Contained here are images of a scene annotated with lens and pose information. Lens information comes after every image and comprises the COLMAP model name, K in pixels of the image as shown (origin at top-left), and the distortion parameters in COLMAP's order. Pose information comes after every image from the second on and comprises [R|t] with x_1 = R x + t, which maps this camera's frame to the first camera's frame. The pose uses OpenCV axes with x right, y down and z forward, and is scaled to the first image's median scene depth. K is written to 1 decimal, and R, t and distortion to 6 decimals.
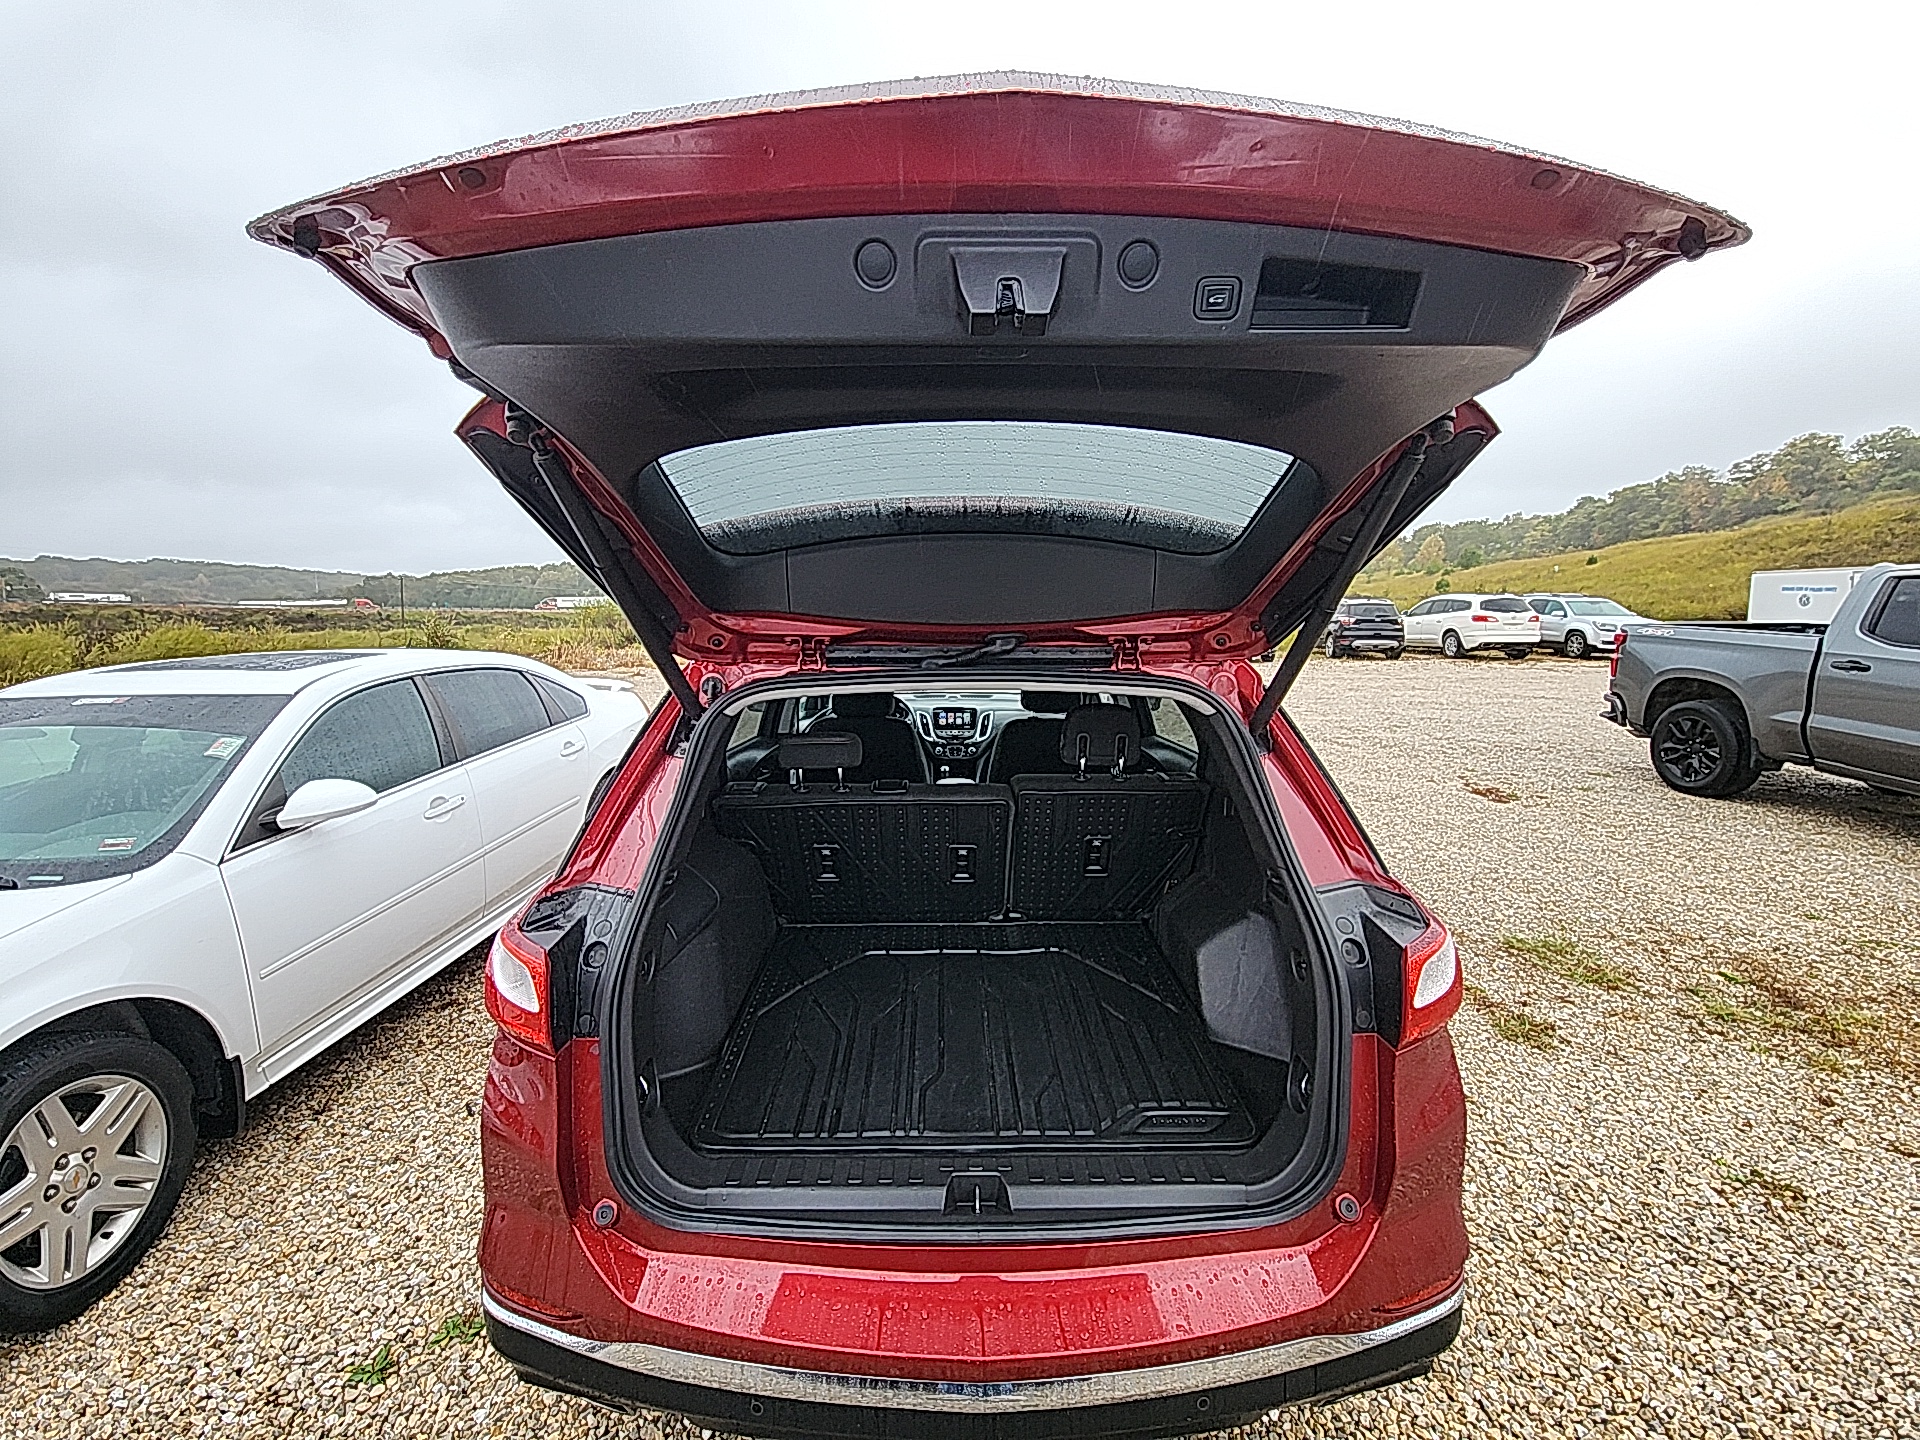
lens RADIAL K [[790.3, 0, 951.4], [0, 790.3, 690.6], [0, 0, 1]] dist [0.008830, -0.009542]
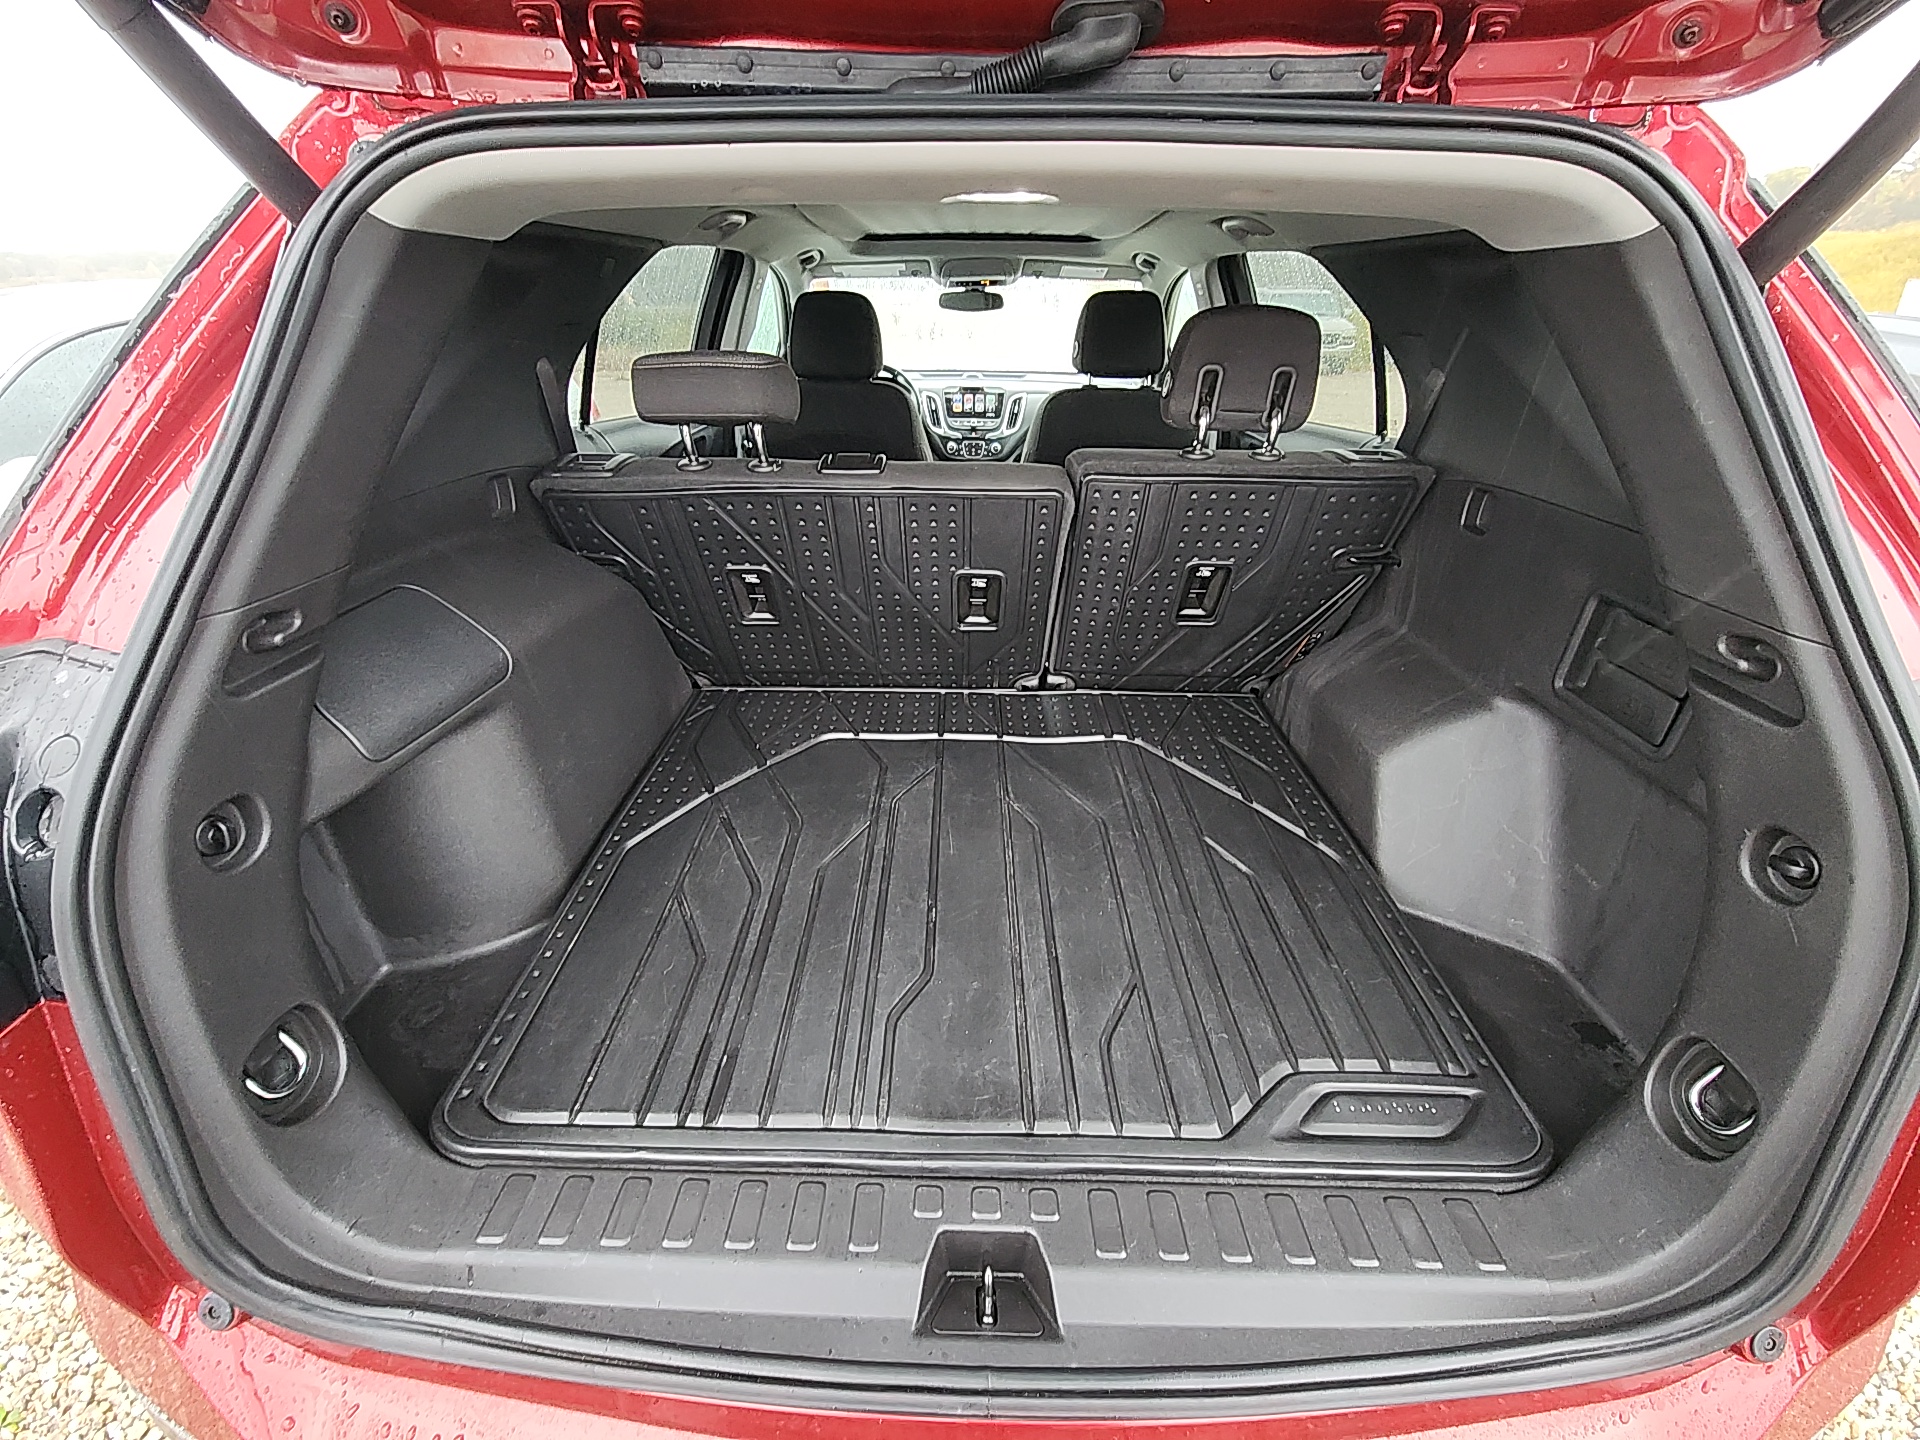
lens RADIAL K [[790.3, 0, 965.9], [0, 790.3, 709.3], [0, 0, 1]] dist [0.008830, -0.009542]
pose [[0.999813, 0.019117, -0.002937, 0.008851], [-0.016857, 0.935753, 0.352253, 0.088283], [0.009482, -0.352137, 0.935900, 0.429624]]
